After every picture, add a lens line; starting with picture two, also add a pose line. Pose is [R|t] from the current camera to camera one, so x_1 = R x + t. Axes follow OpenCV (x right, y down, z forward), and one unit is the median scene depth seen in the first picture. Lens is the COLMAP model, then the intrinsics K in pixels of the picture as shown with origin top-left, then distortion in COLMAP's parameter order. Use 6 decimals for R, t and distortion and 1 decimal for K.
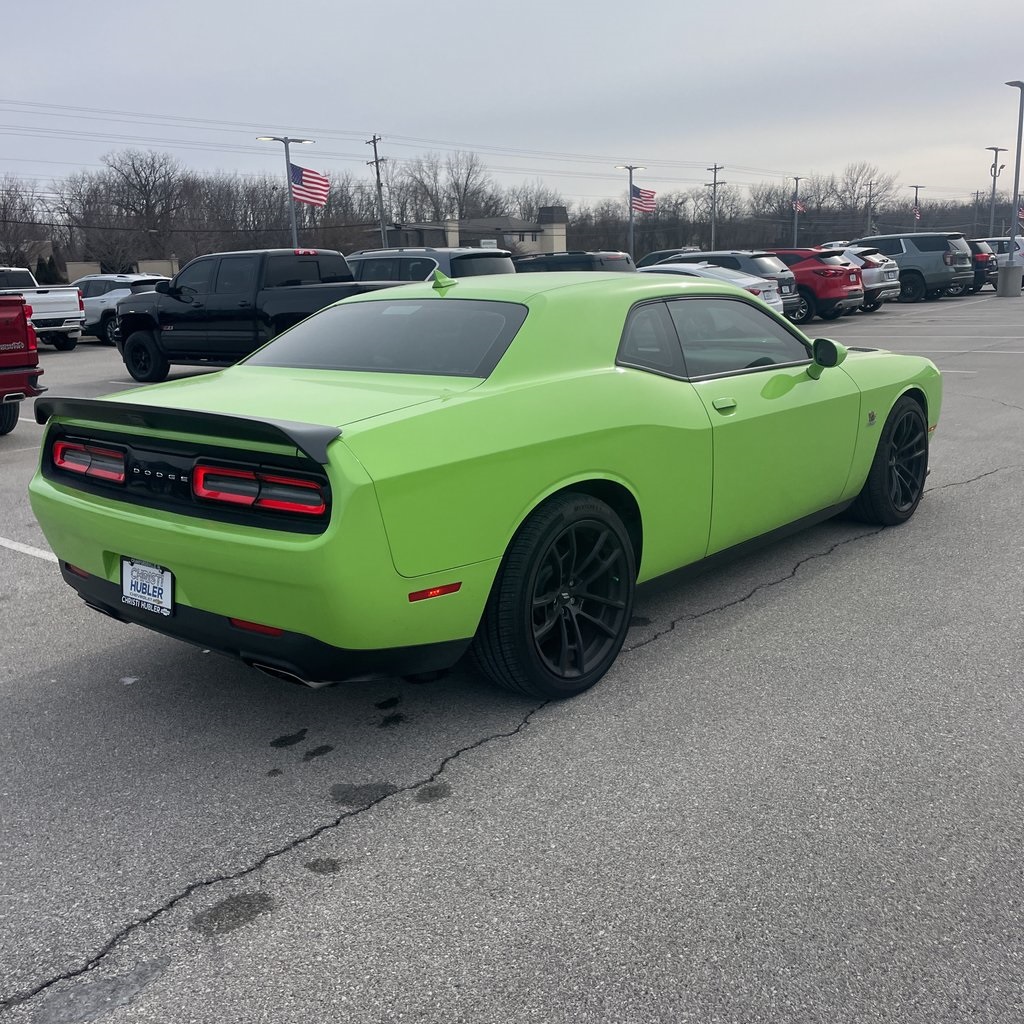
lens RADIAL K [[1024.8, 0, 498.4], [0, 1024.8, 491.0], [0, 0, 1]] dist [0.060858, -0.027096]
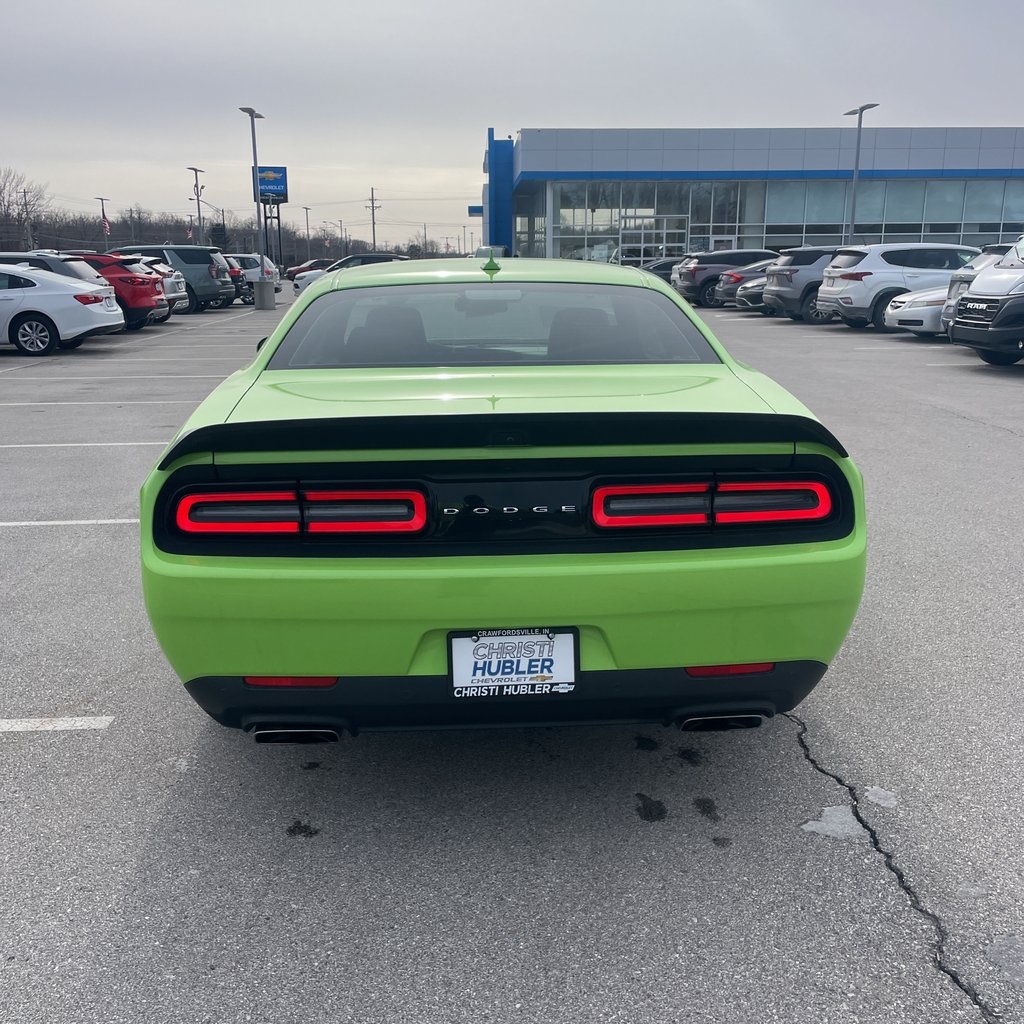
lens RADIAL K [[1030.7, 0, 516.2], [0, 1030.7, 511.9], [0, 0, 1]] dist [0.094427, -0.129920]
pose [[0.720704, -0.129428, 0.681054, -0.655982], [0.126471, 0.990478, 0.054397, -0.042068], [-0.681609, 0.046930, 0.730210, 0.368722]]
